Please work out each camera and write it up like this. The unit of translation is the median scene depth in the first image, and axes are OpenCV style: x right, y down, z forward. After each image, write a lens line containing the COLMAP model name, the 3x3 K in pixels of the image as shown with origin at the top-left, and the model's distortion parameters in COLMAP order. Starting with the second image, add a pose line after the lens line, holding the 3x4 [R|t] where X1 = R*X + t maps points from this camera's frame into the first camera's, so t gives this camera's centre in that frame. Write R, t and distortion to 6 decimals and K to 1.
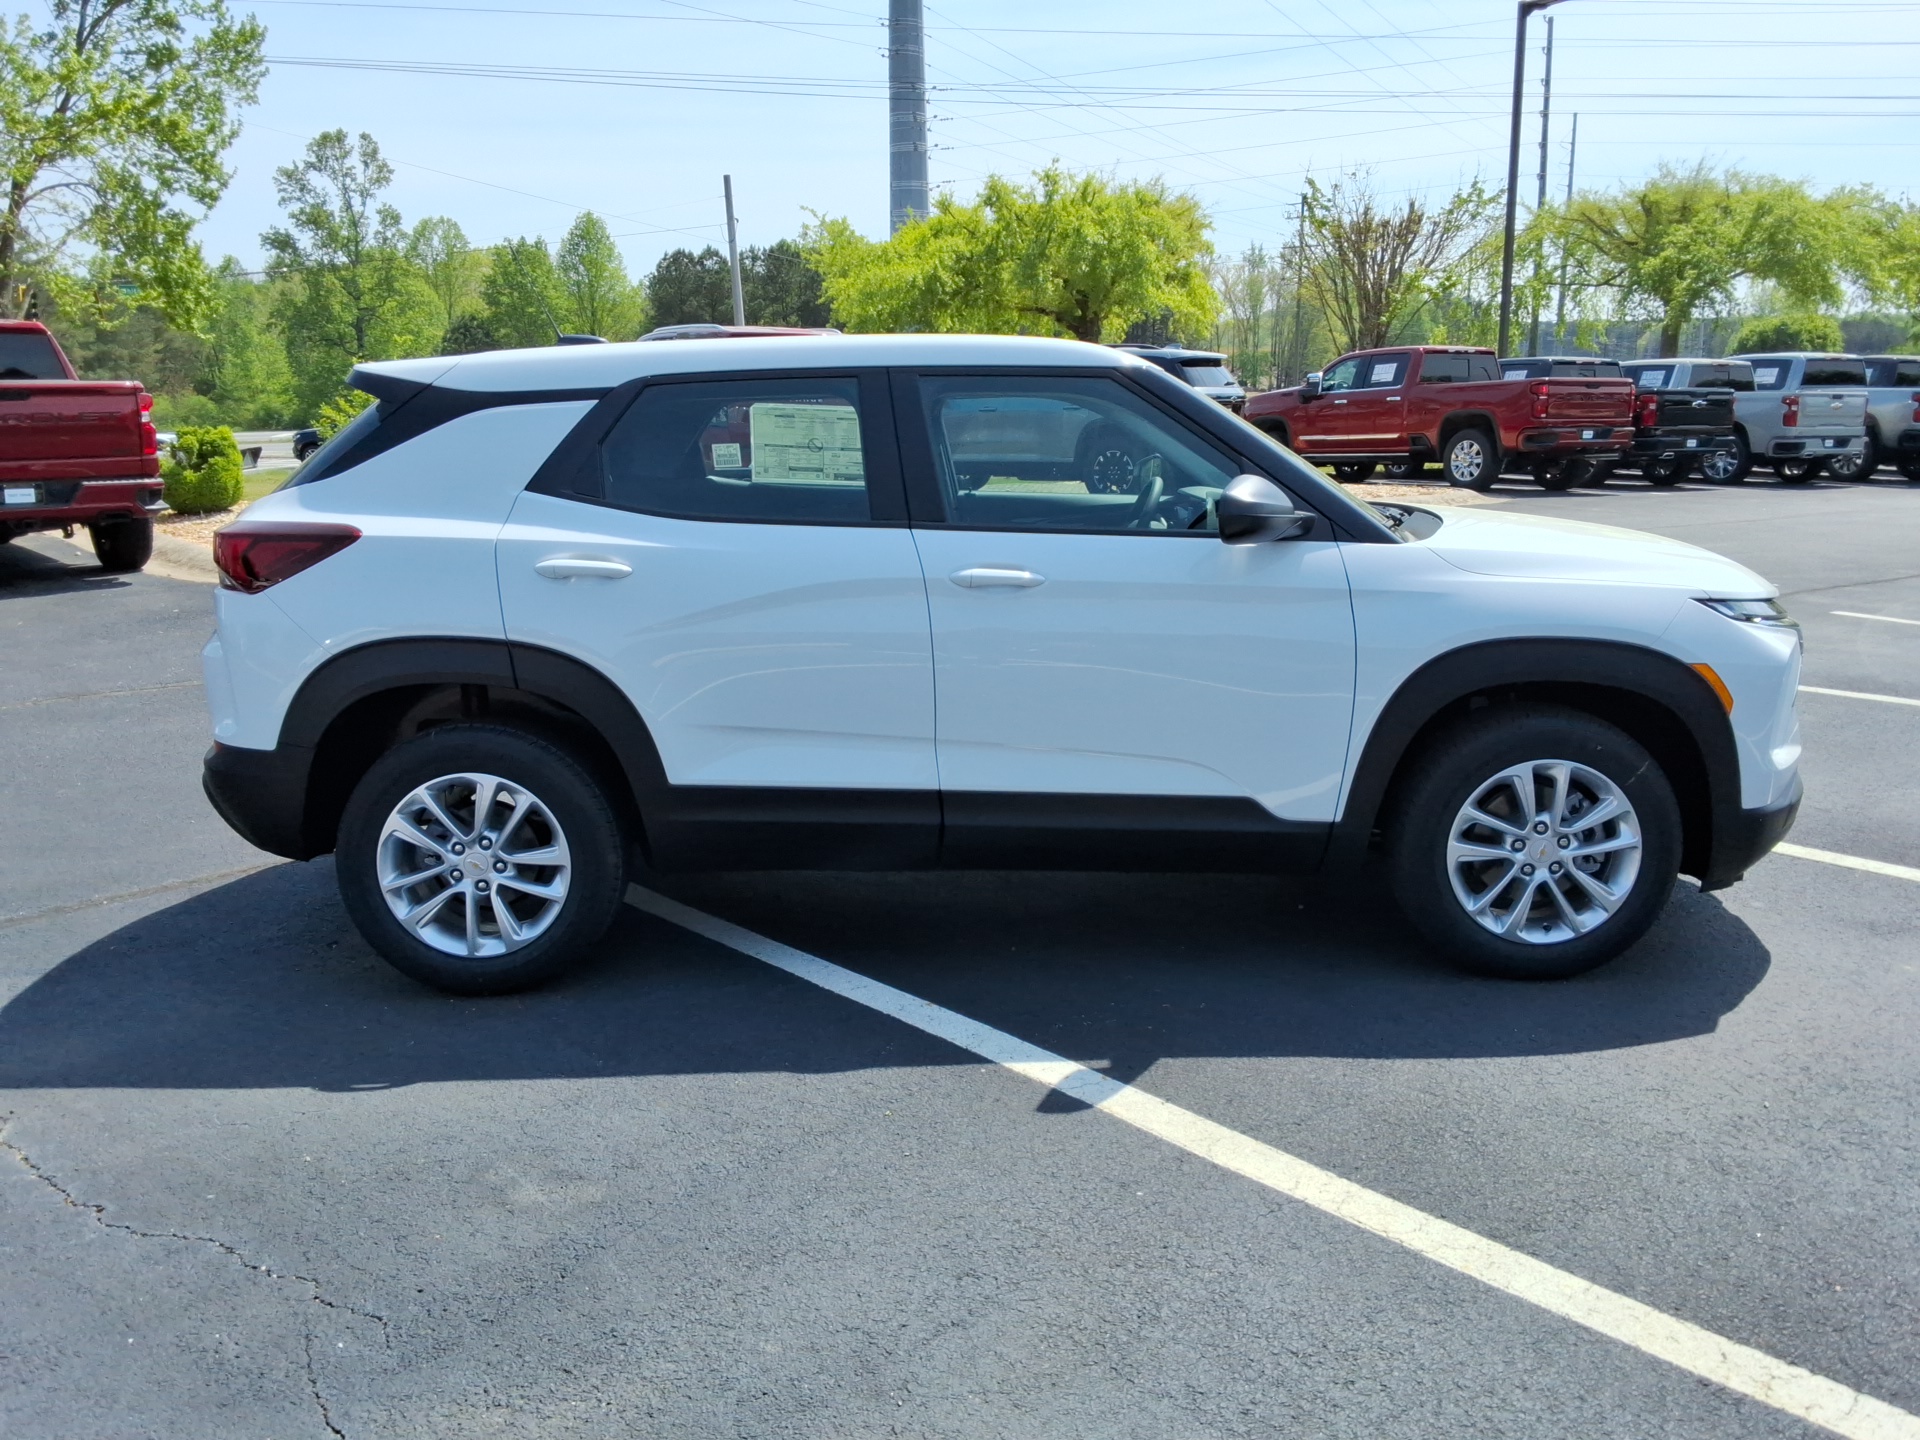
lens RADIAL K [[1528.9, 0, 974.4], [0, 1528.9, 729.4], [0, 0, 1]] dist [0.073833, -0.110619]
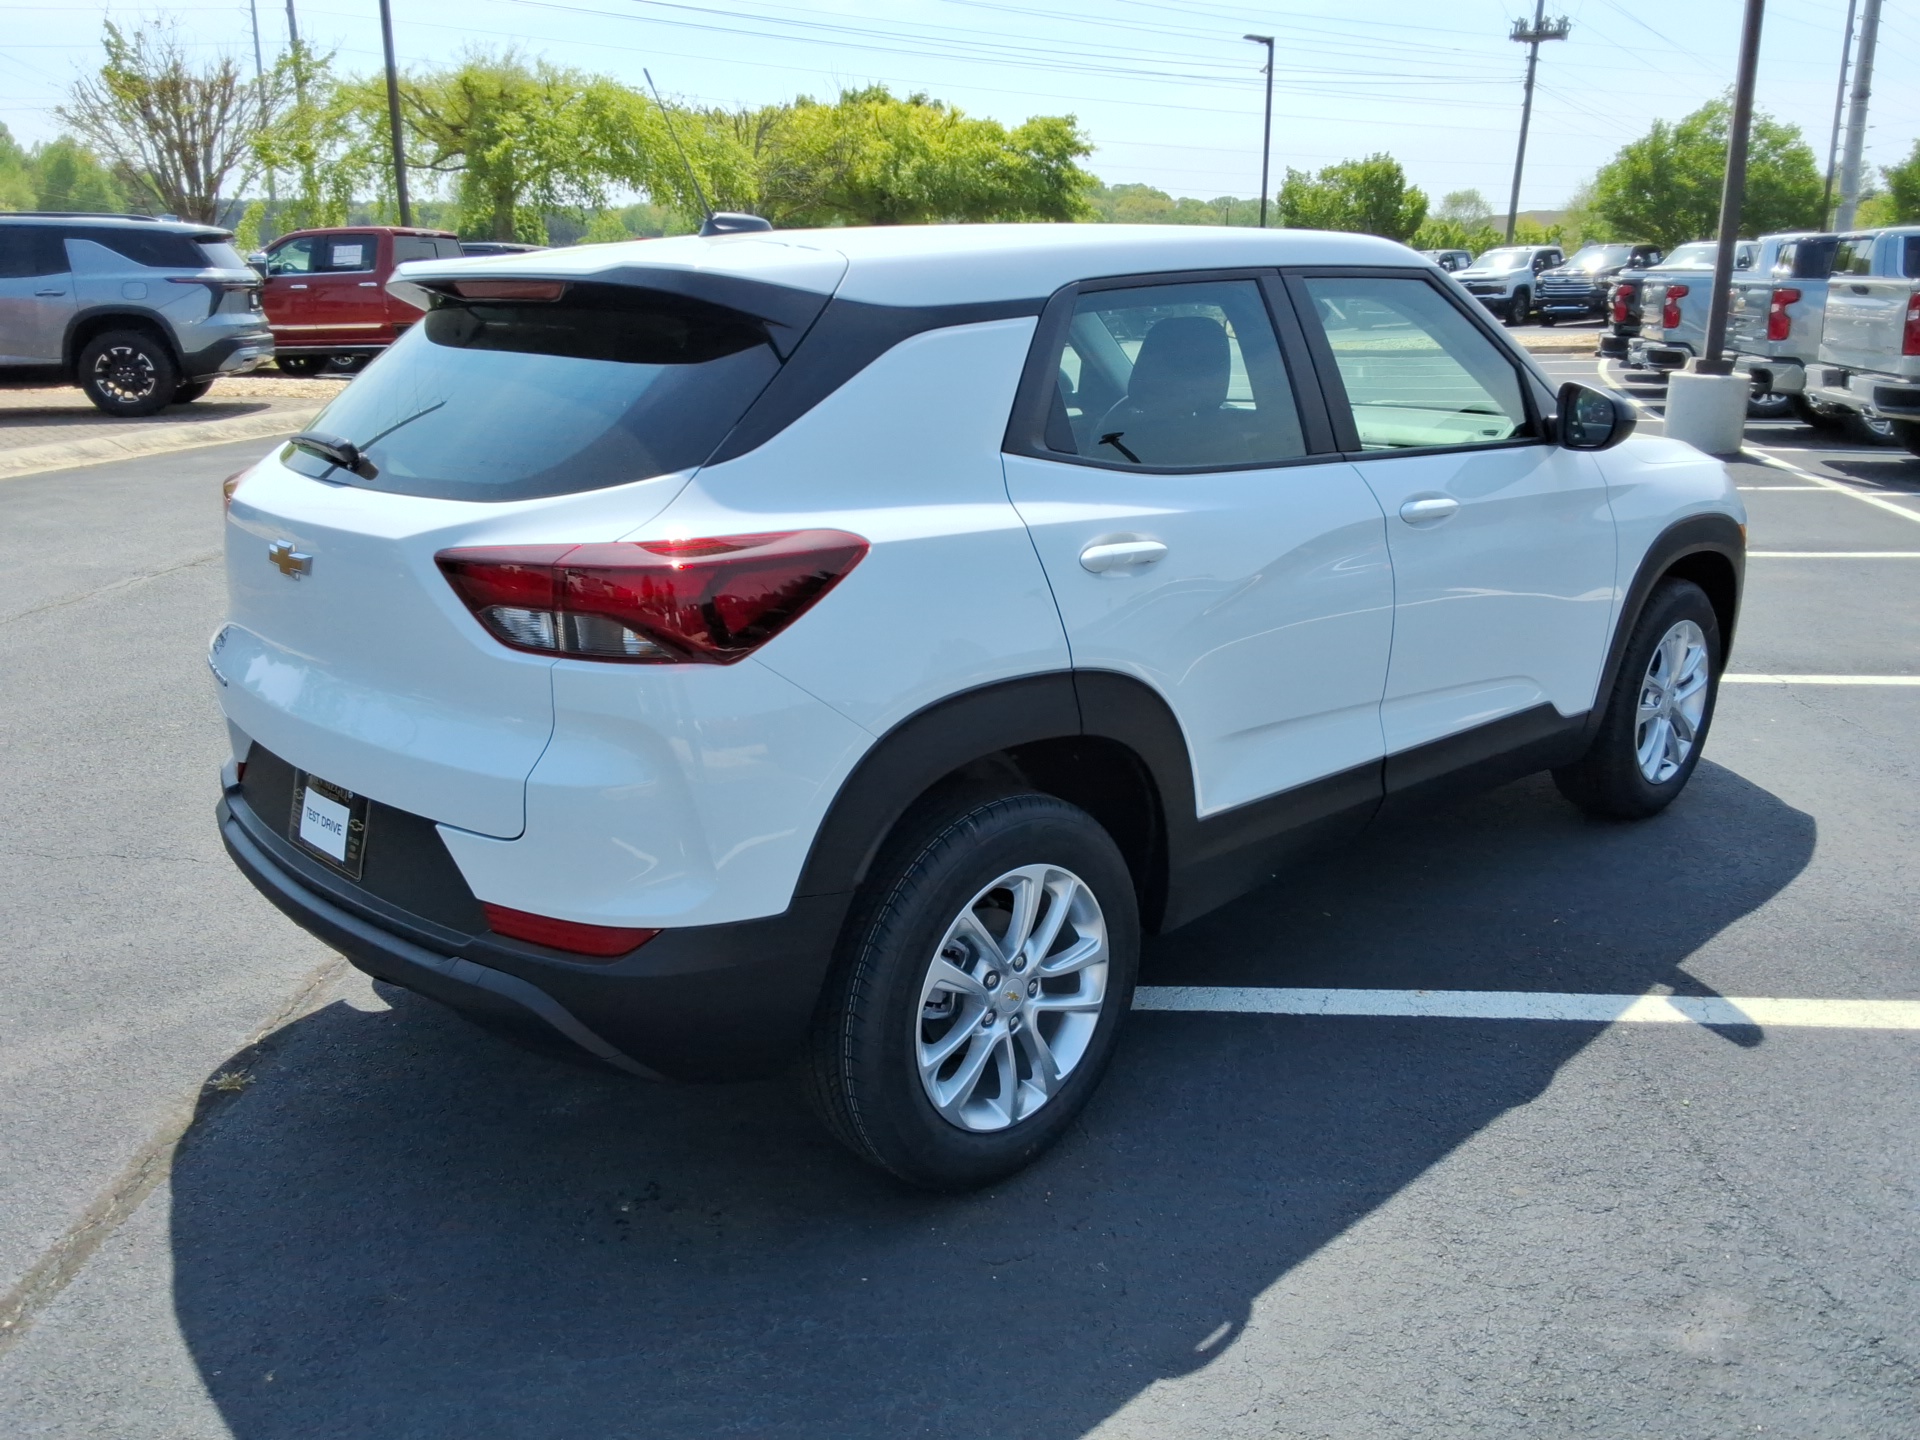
lens RADIAL K [[1528.9, 0, 968.2], [0, 1528.9, 710.7], [0, 0, 1]] dist [0.073833, -0.110619]
pose [[0.721104, -0.180440, 0.668917, -0.078185], [0.140039, 0.983522, 0.114341, -0.012144], [-0.678526, 0.011223, 0.734490, 0.050423]]
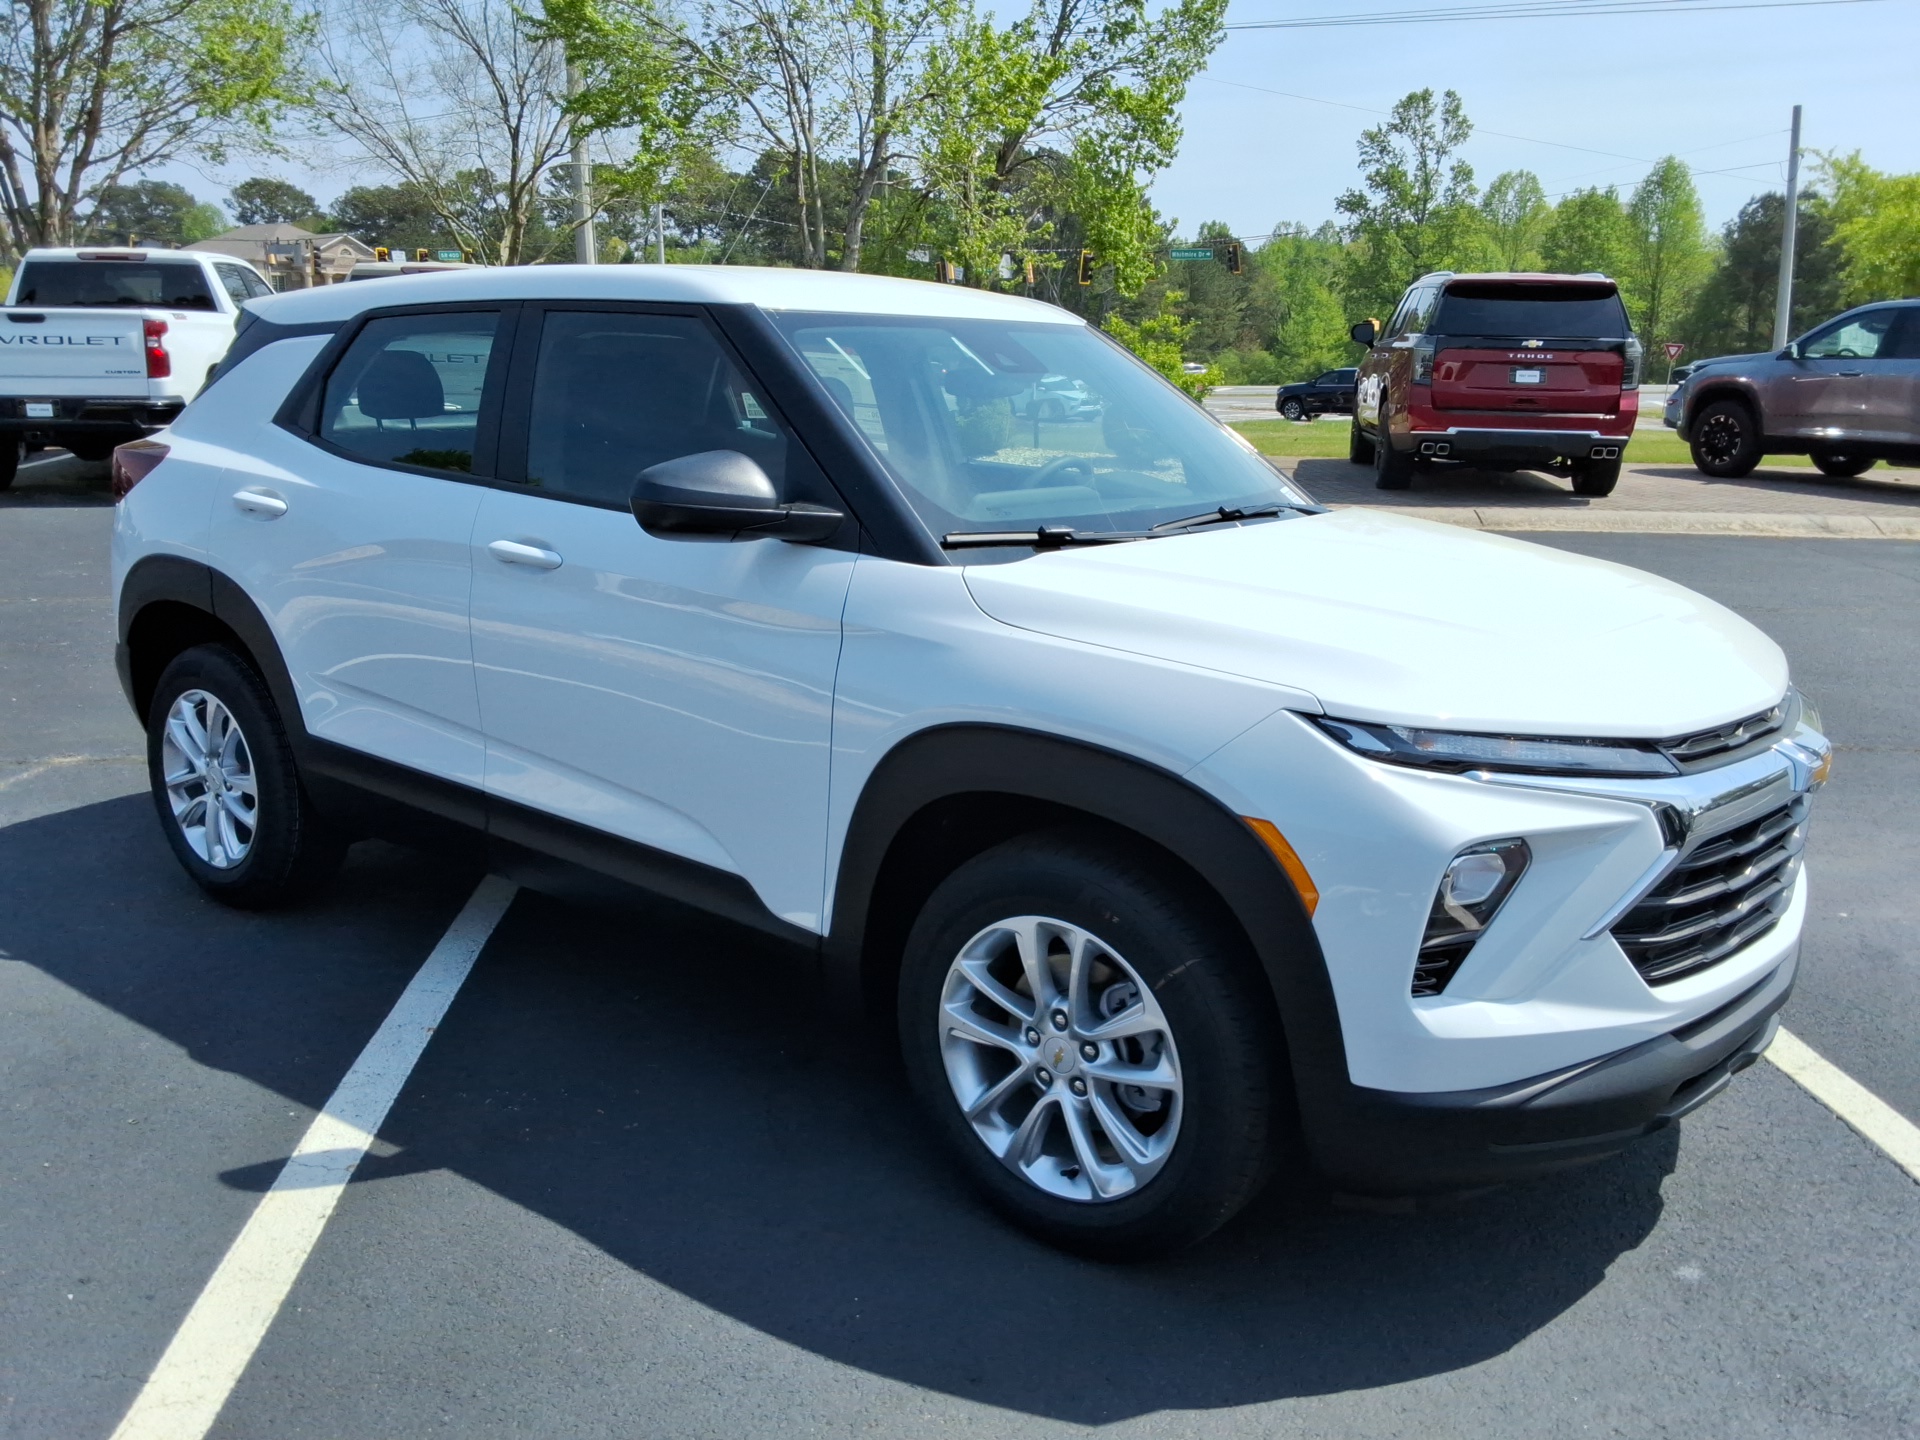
lens RADIAL K [[1528.9, 0, 957.5], [0, 1528.9, 734.5], [0, 0, 1]] dist [0.073833, -0.110619]
pose [[0.798168, 0.162837, -0.580010, 0.068441], [-0.145822, 0.986368, 0.076252, -0.009728], [0.584520, 0.023716, 0.811033, 0.044658]]
